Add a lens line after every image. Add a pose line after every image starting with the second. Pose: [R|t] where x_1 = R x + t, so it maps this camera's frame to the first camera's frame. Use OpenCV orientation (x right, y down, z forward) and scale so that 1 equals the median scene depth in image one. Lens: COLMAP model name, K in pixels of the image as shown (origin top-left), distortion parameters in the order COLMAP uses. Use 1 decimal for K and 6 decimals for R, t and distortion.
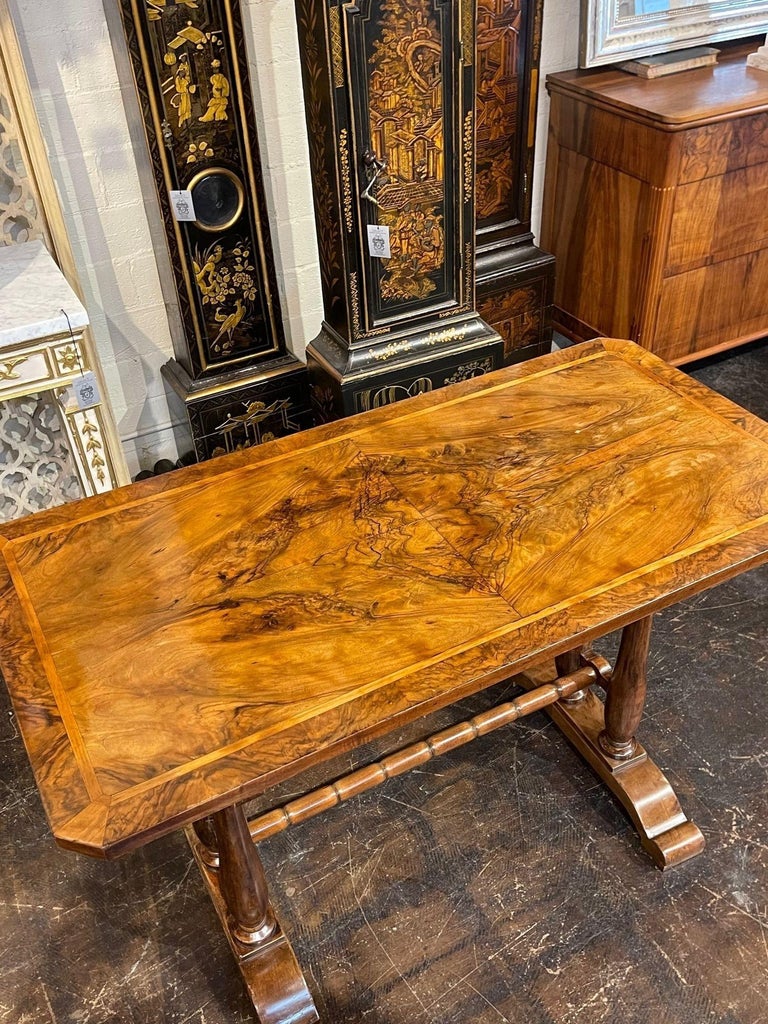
lens RADIAL K [[967.4, 0, 375.0], [0, 967.4, 505.6], [0, 0, 1]] dist [0.028420, 0.000000]
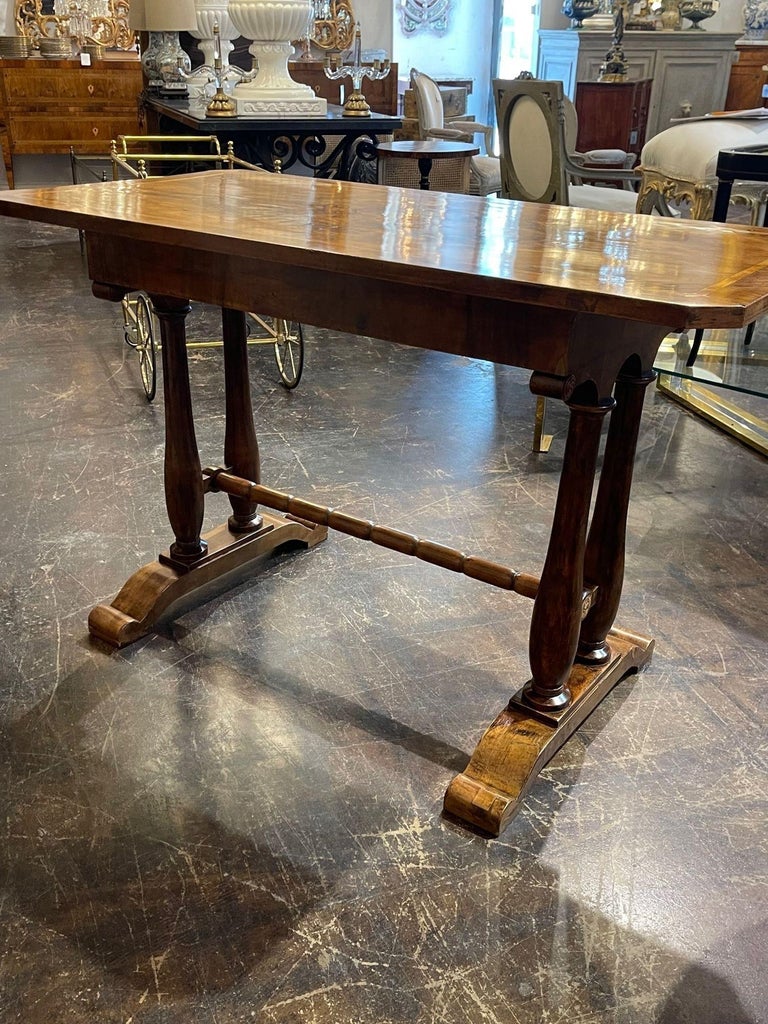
lens RADIAL K [[967.4, 0, 375.6], [0, 967.4, 501.4], [0, 0, 1]] dist [0.028420, 0.000000]
pose [[0.168027, -0.364131, 0.916065, -0.731421], [0.569663, 0.794271, 0.211229, 0.112478], [-0.804519, 0.486357, 0.340891, 0.501614]]
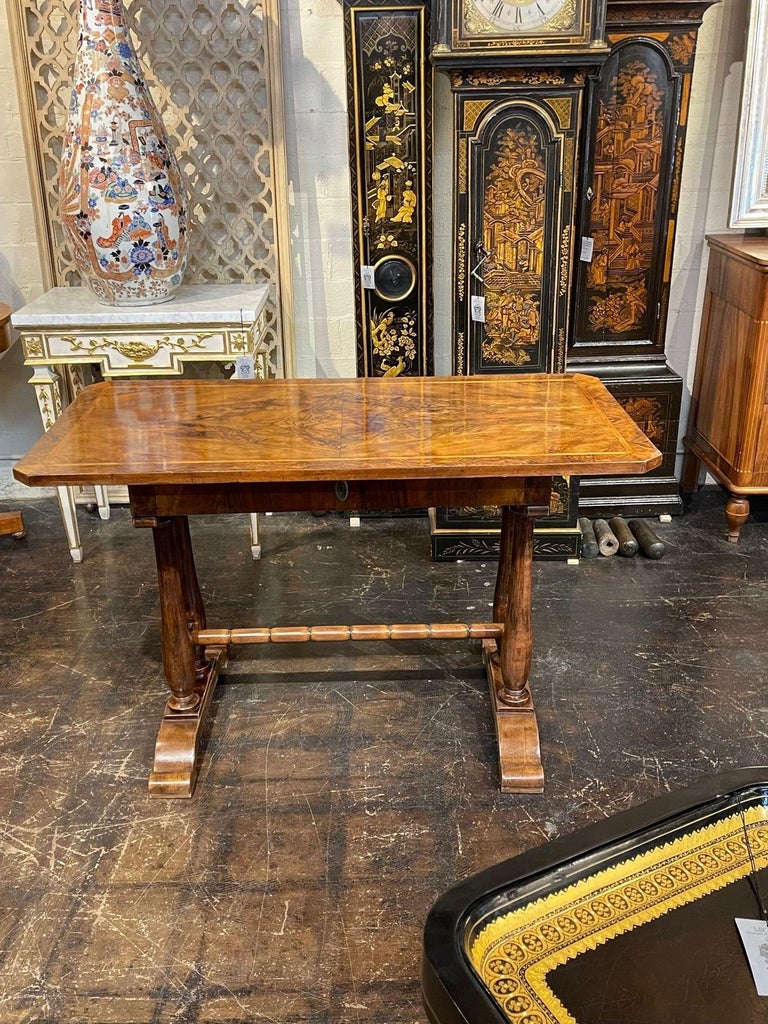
lens RADIAL K [[967.4, 0, 379.2], [0, 967.4, 502.2], [0, 0, 1]] dist [0.028420, 0.000000]
pose [[0.890434, 0.202542, -0.407560, 0.556422], [-0.290852, 0.942028, -0.167299, 0.276992], [0.350048, 0.267508, 0.897723, -0.192362]]
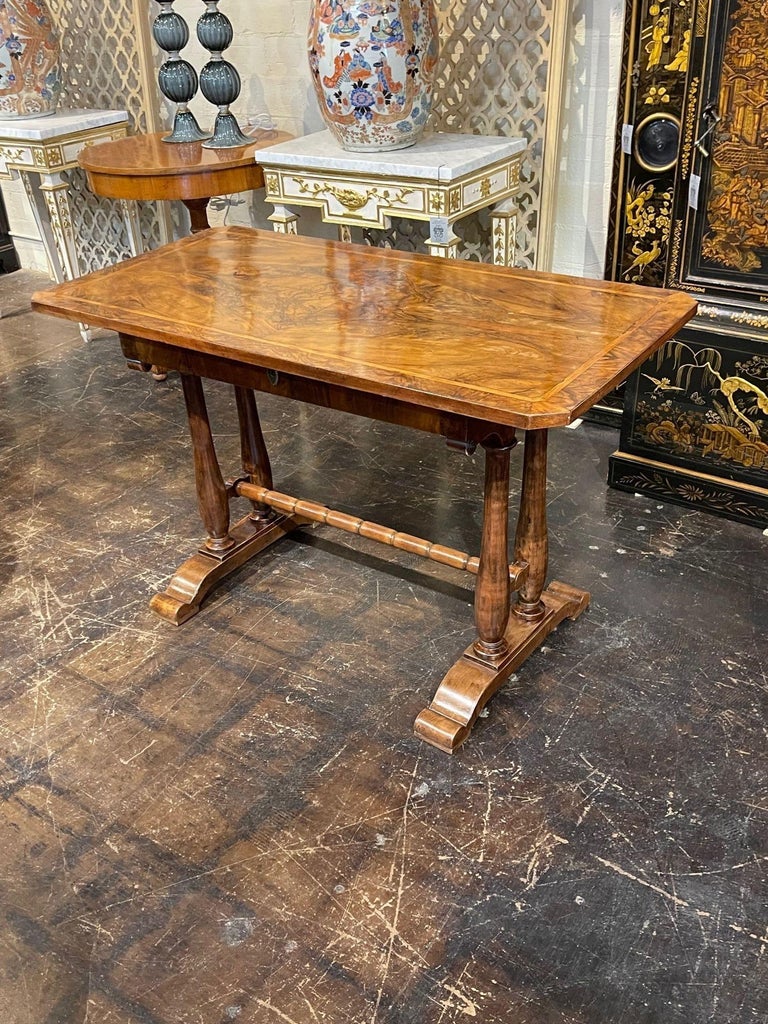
lens RADIAL K [[967.4, 0, 369.5], [0, 967.4, 512.4], [0, 0, 1]] dist [0.028420, 0.000000]
pose [[0.450869, 0.474495, -0.756024, 0.945013], [-0.509071, 0.832435, 0.218857, -0.040568], [0.733187, 0.286194, 0.616870, 0.221180]]
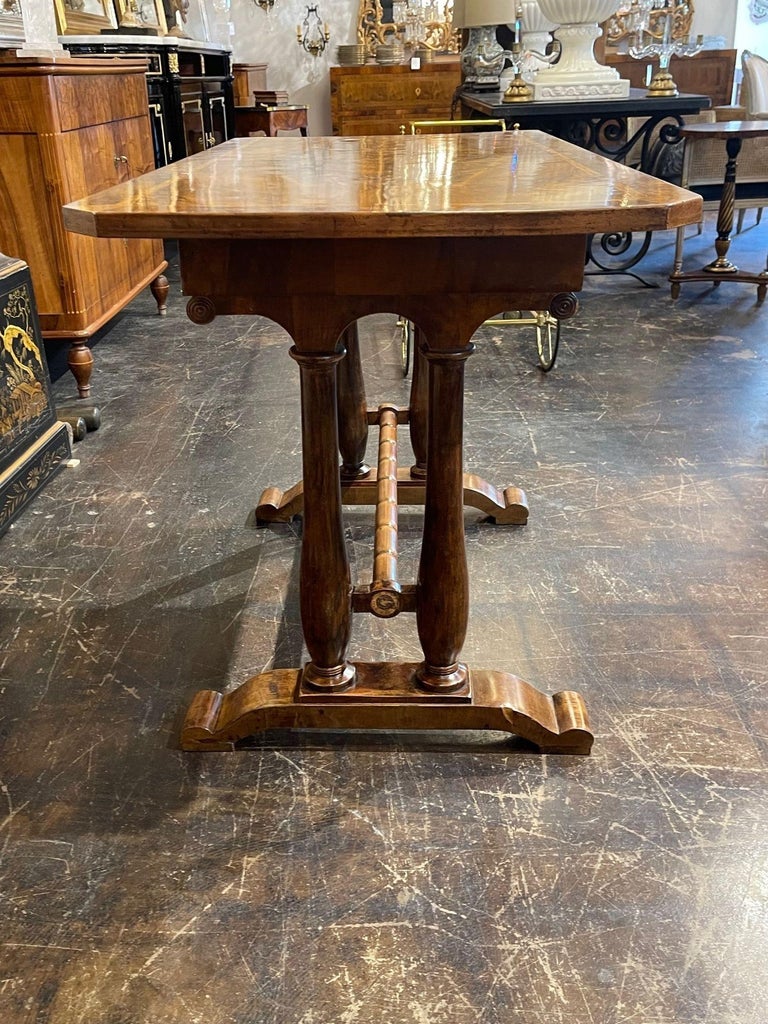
lens RADIAL K [[967.8, 0, 372.2], [0, 967.8, 506.4], [0, 0, 1]] dist [0.024089, 0.000000]
pose [[0.484814, -0.326974, 0.811199, -0.697235], [0.528542, 0.848505, 0.026128, 0.224700], [-0.696849, 0.416086, 0.584187, 0.437641]]
